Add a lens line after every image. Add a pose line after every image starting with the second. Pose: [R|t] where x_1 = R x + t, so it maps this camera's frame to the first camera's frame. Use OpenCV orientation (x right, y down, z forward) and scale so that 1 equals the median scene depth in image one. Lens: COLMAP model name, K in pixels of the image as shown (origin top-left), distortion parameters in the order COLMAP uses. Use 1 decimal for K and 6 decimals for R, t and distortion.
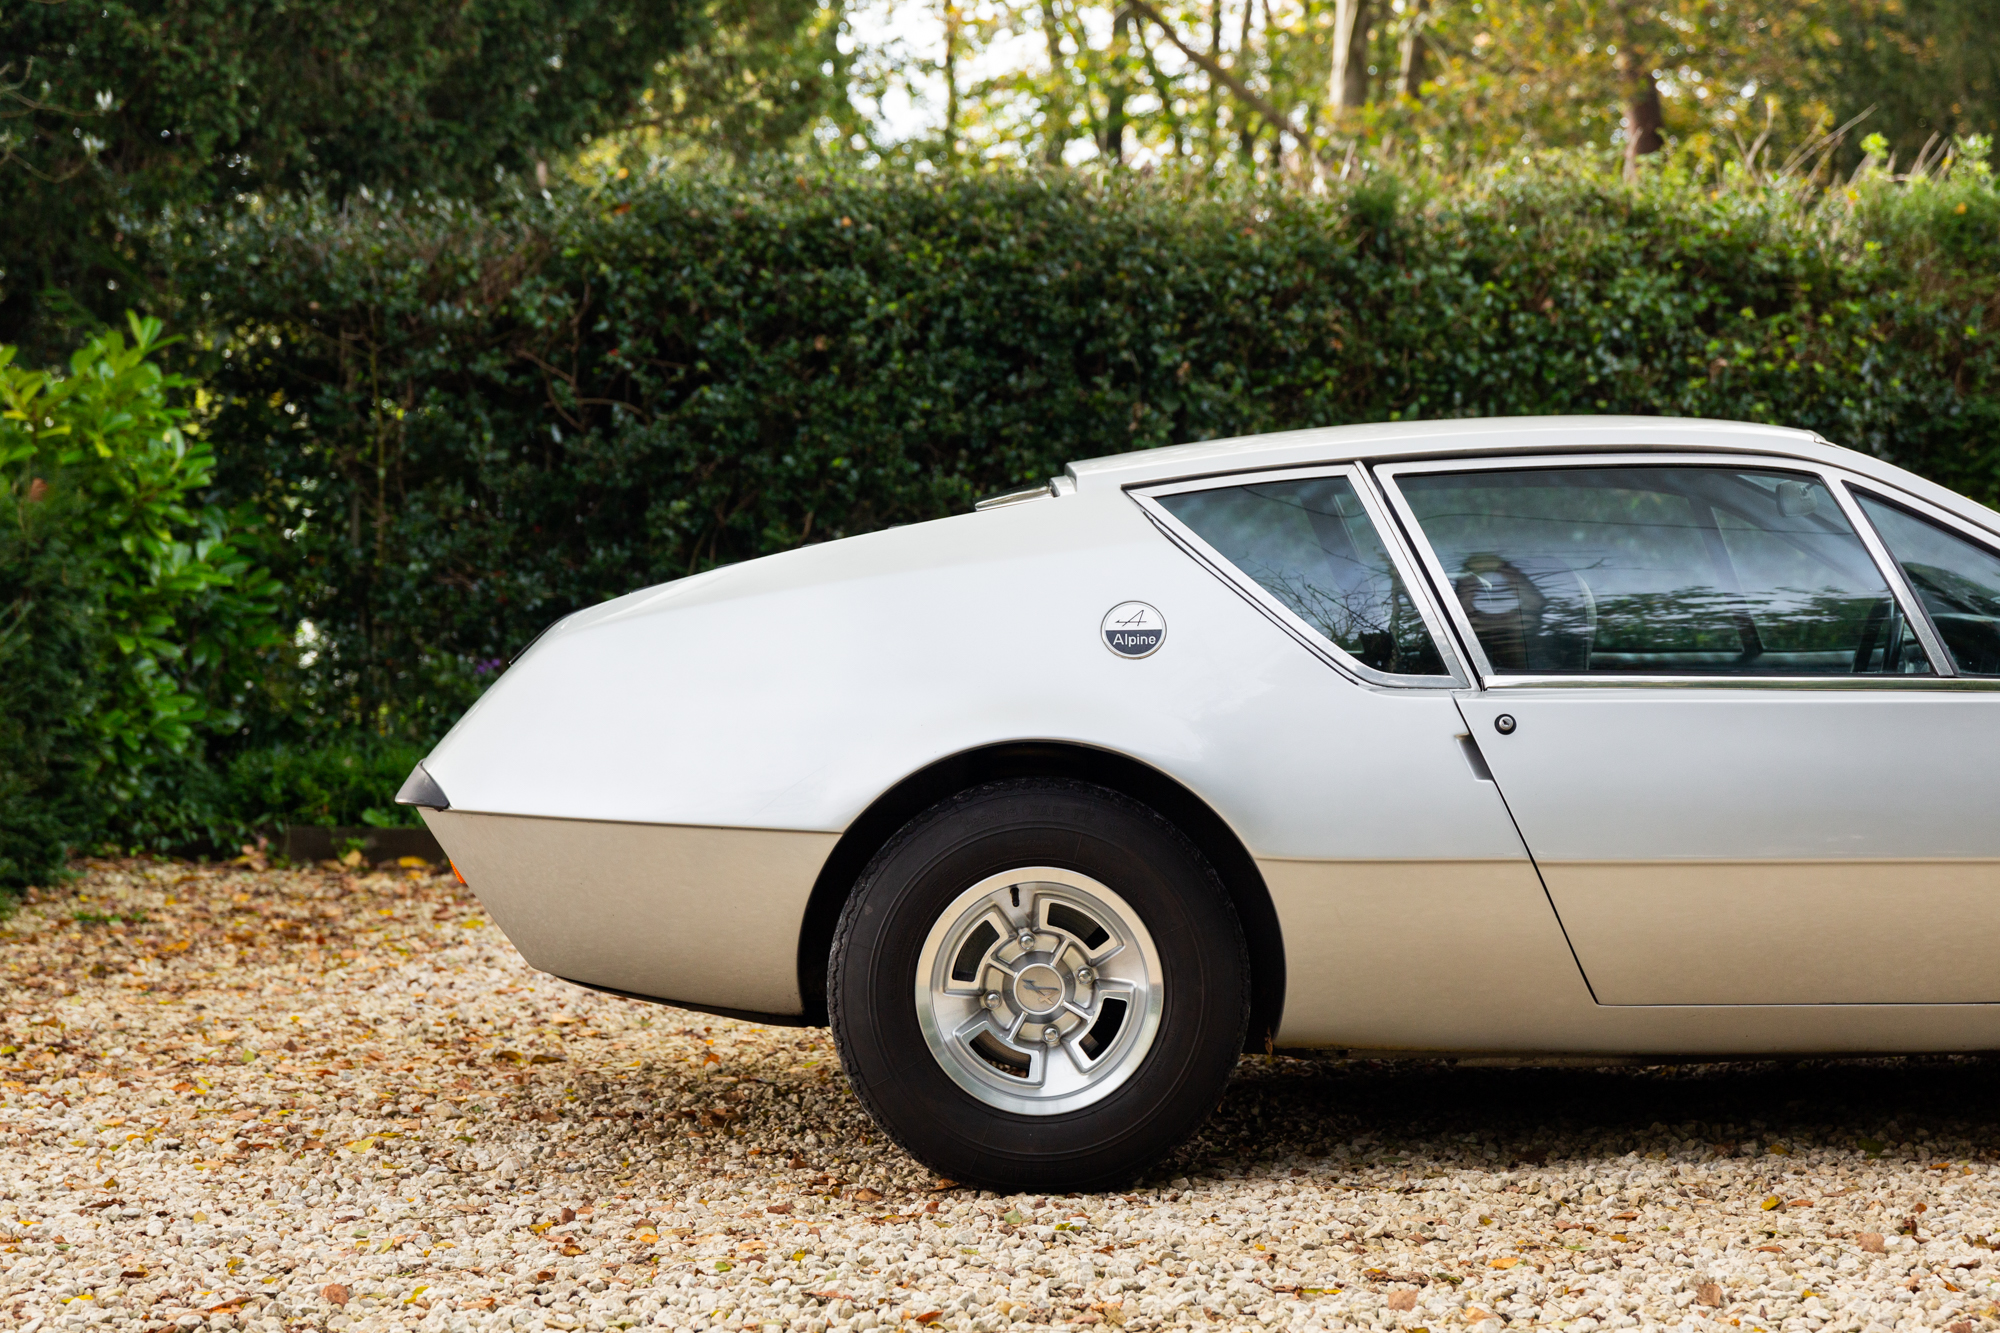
lens RADIAL K [[3486.0, 0, 1000.0], [0, 3486.0, 666.5], [0, 0, 1]] dist [-0.019445, 0.067450]
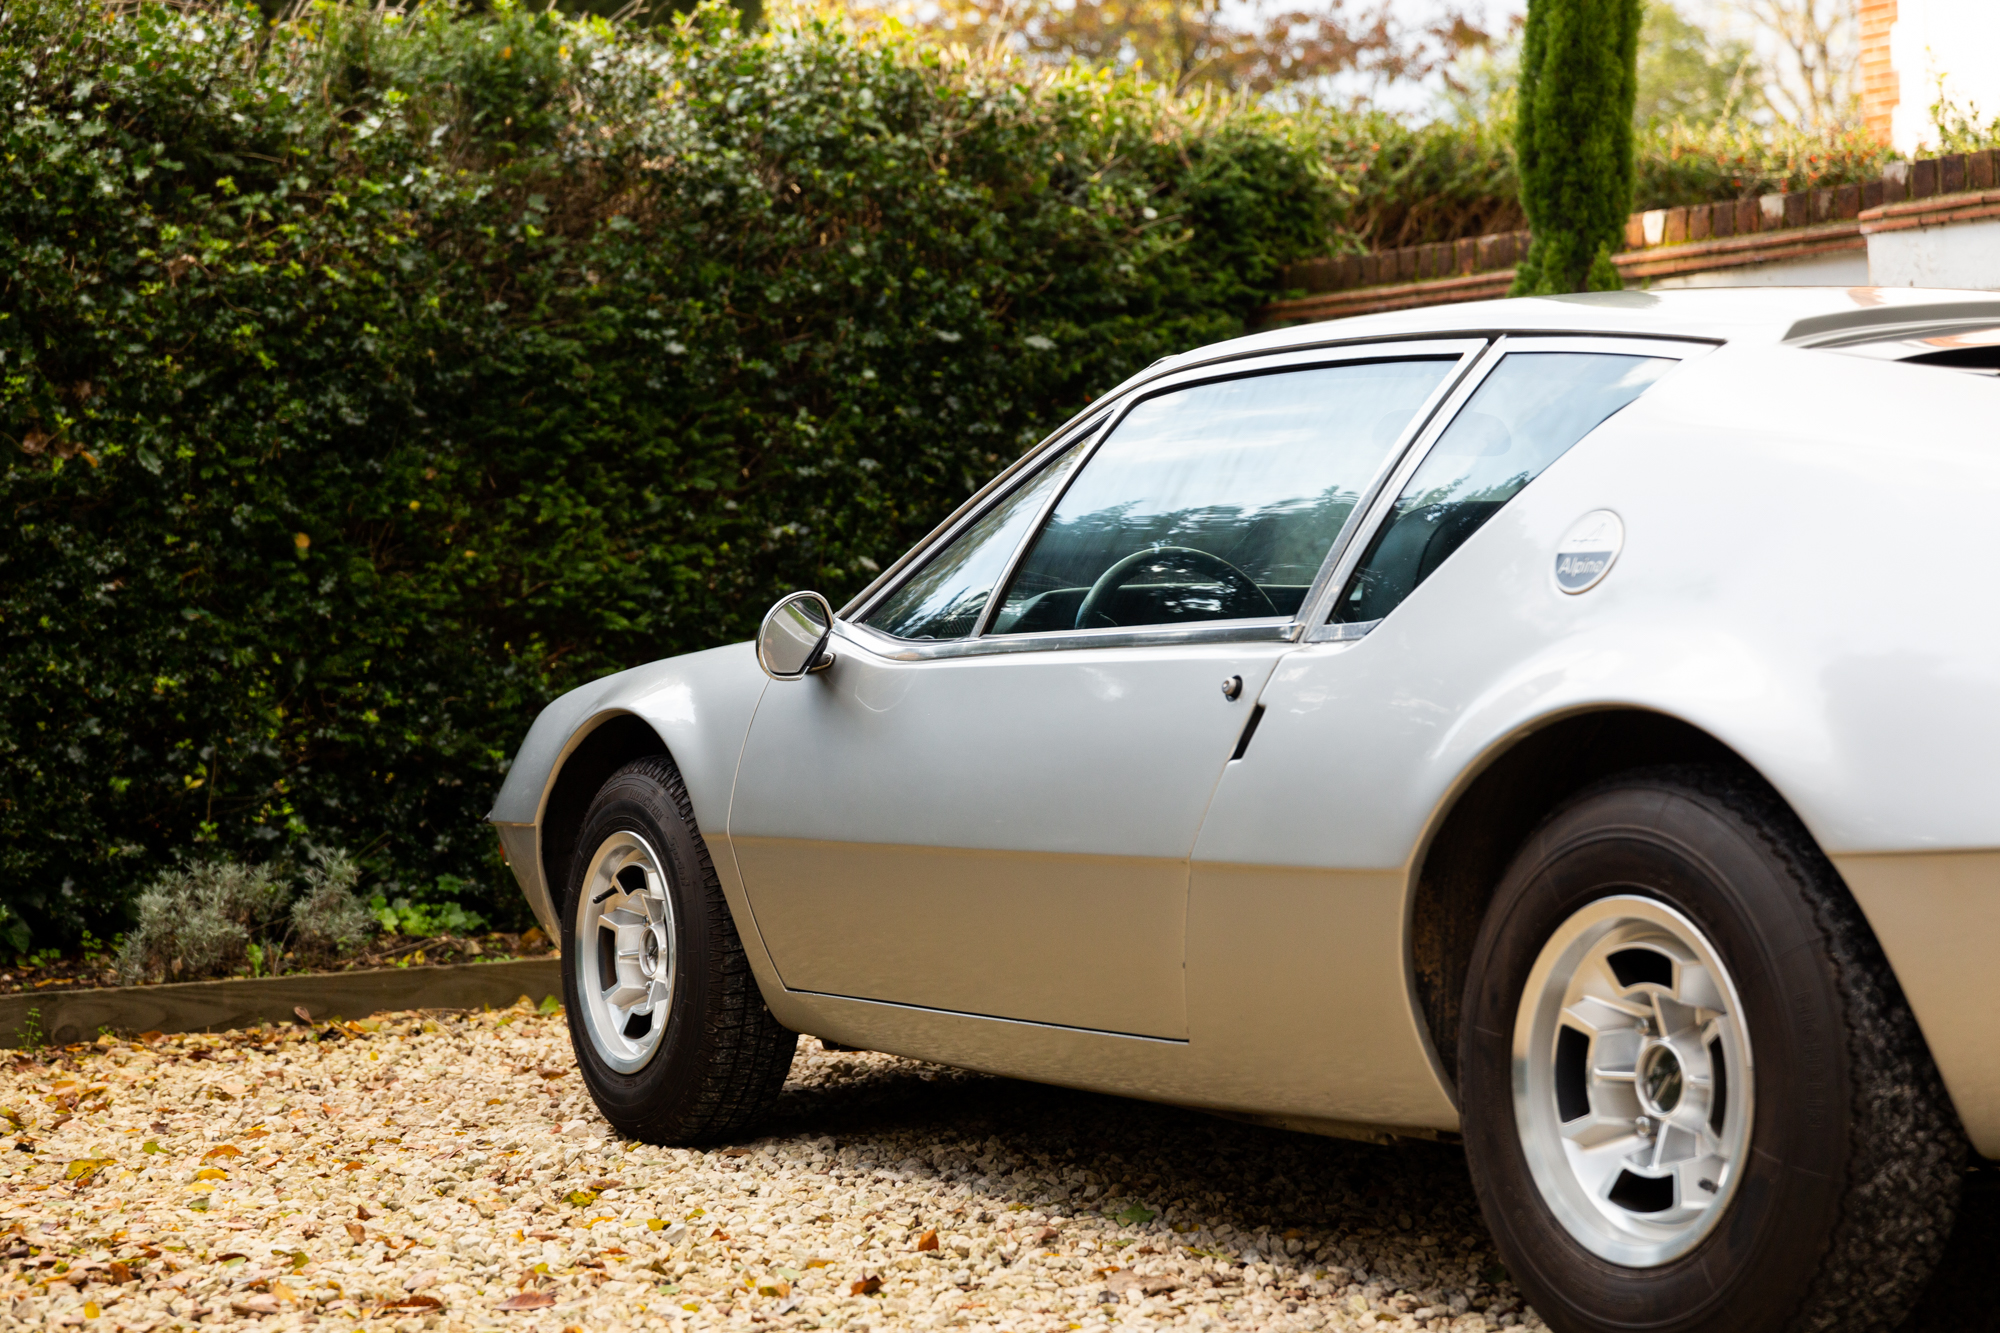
lens RADIAL K [[3775.1, 0, 1032.2], [0, 3775.1, 661.7], [0, 0, 1]] dist [-0.008510, 0.197313]
pose [[0.823122, -0.012032, 0.567737, -0.061499], [0.024555, 0.999595, -0.014417, 0.001228], [-0.567333, 0.025807, 0.823084, 0.335487]]
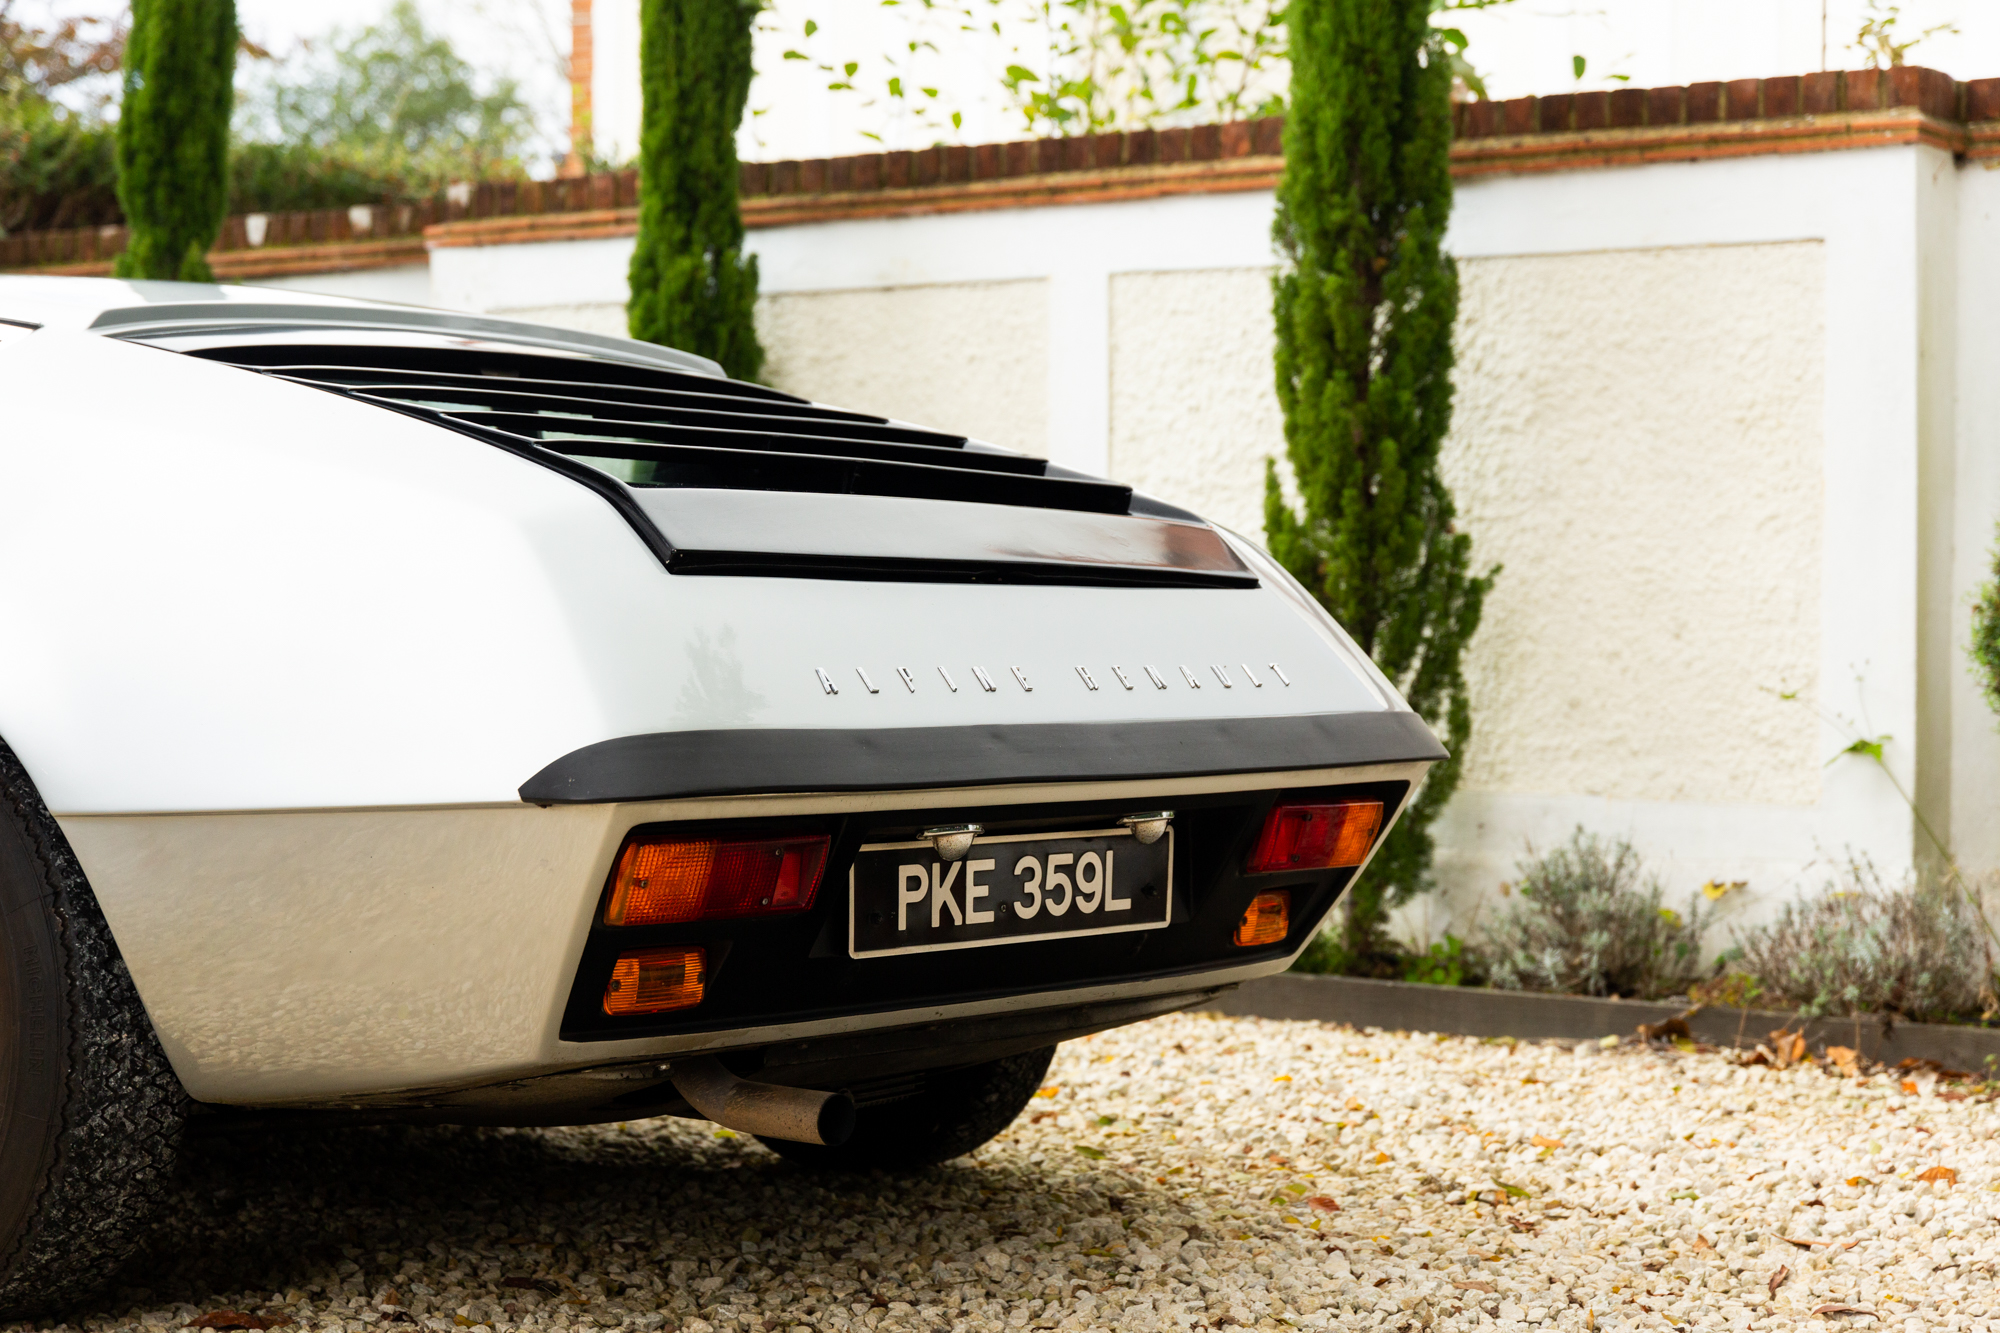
lens RADIAL K [[3456.9, 0, 1000.0], [0, 3456.9, 666.5], [0, 0, 1]] dist [-0.015845, 0.030652]
pose [[0.602657, 0.004034, 0.797990, -0.023204], [-0.002730, 0.999992, -0.002994, 0.001975], [-0.797995, -0.000374, 0.602663, 0.309397]]
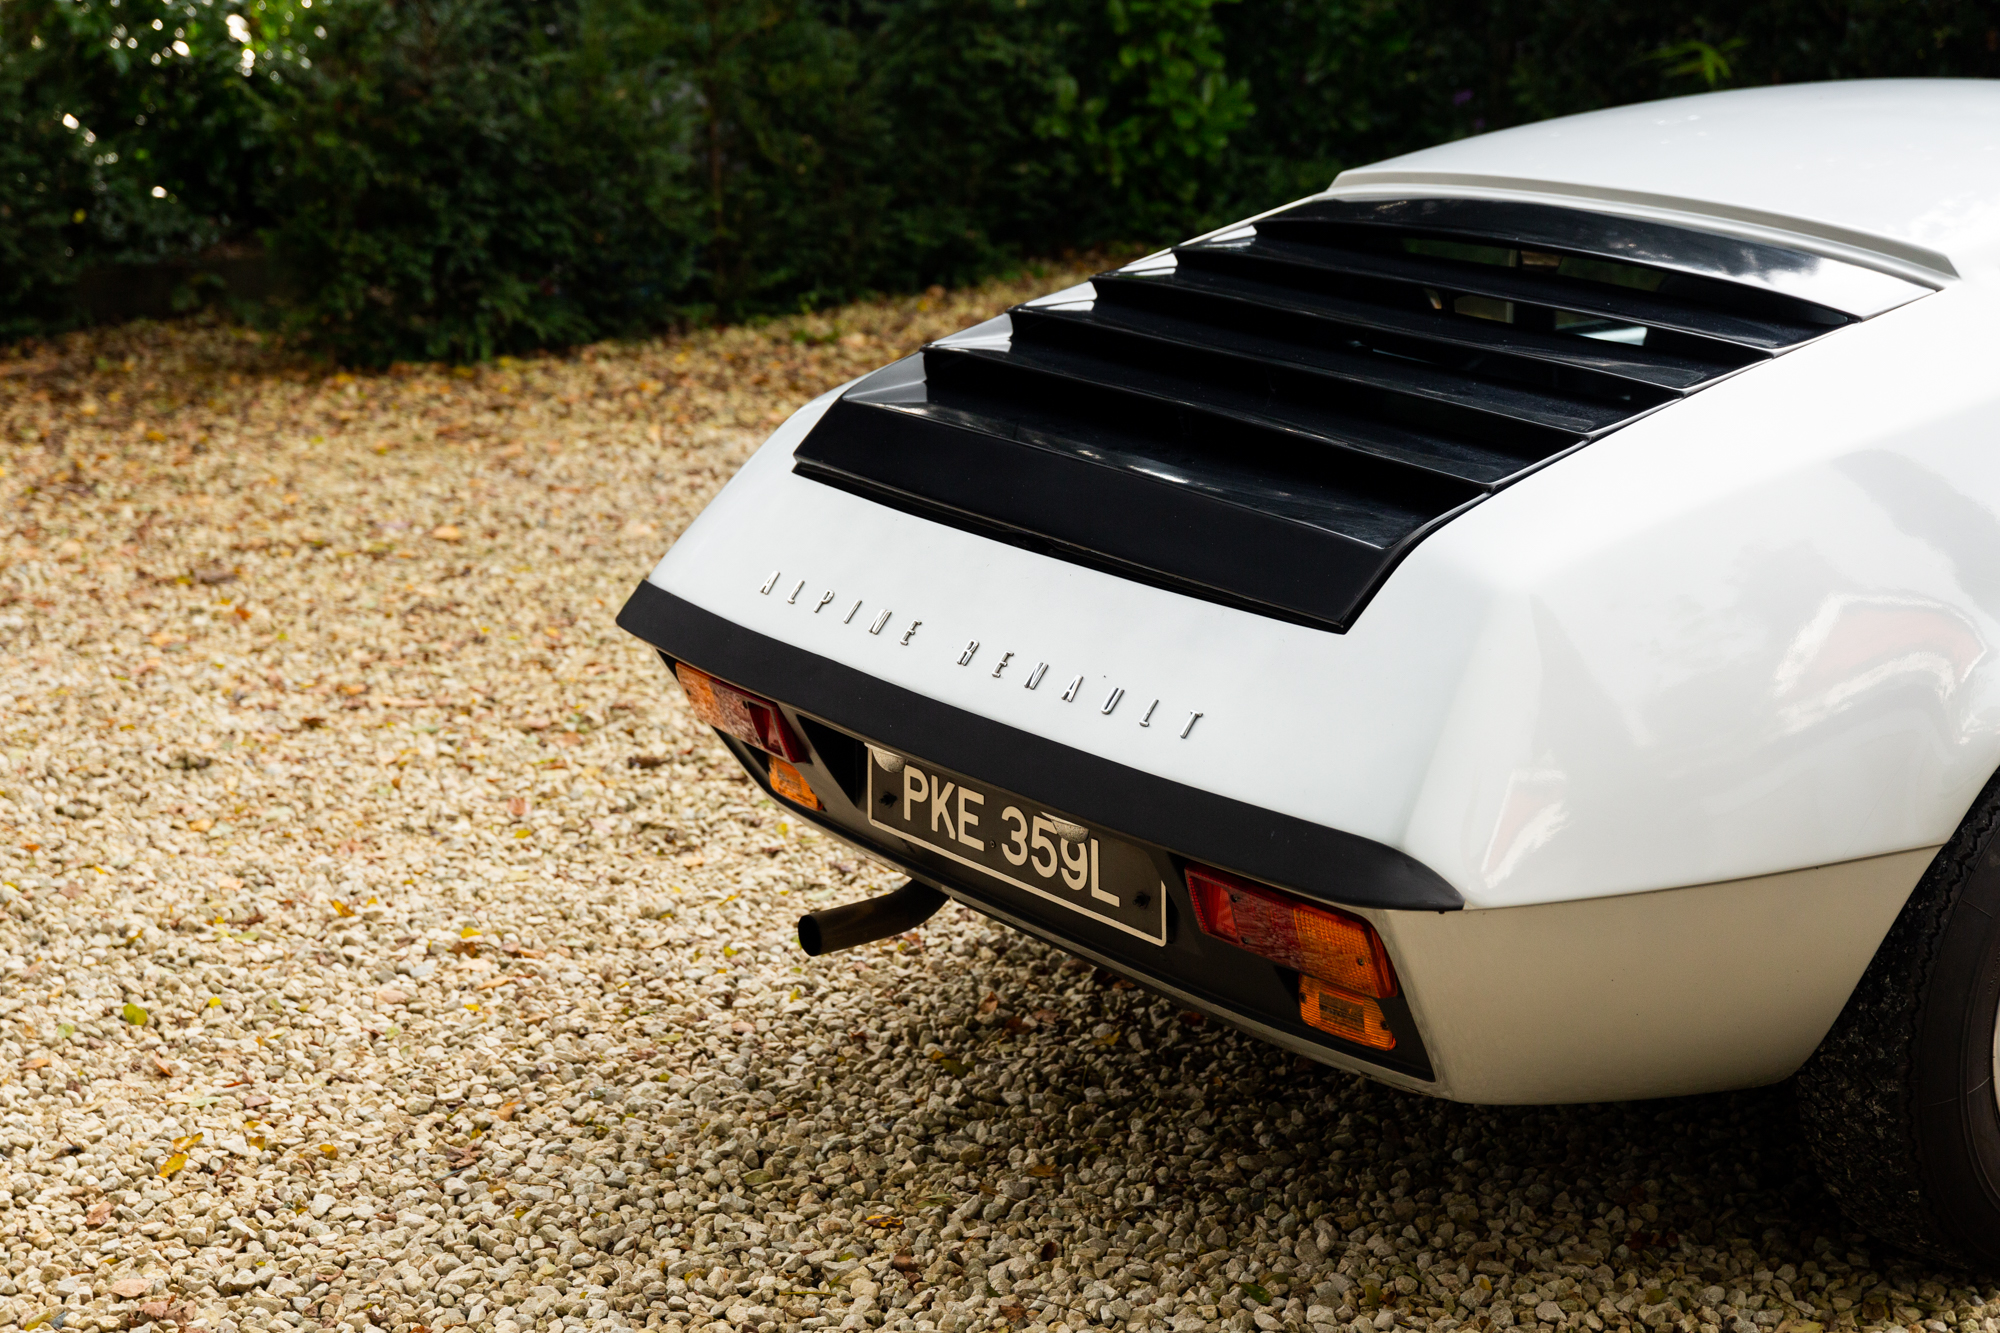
lens RADIAL K [[3227.8, 0, 1000.0], [0, 3227.8, 666.5], [0, 0, 1]] dist [-0.002784, 0.042099]
pose [[0.648614, 0.209041, -0.731848, 0.435708], [-0.016646, 0.965210, 0.260945, -0.072164], [0.760936, -0.157070, 0.629528, 0.305547]]
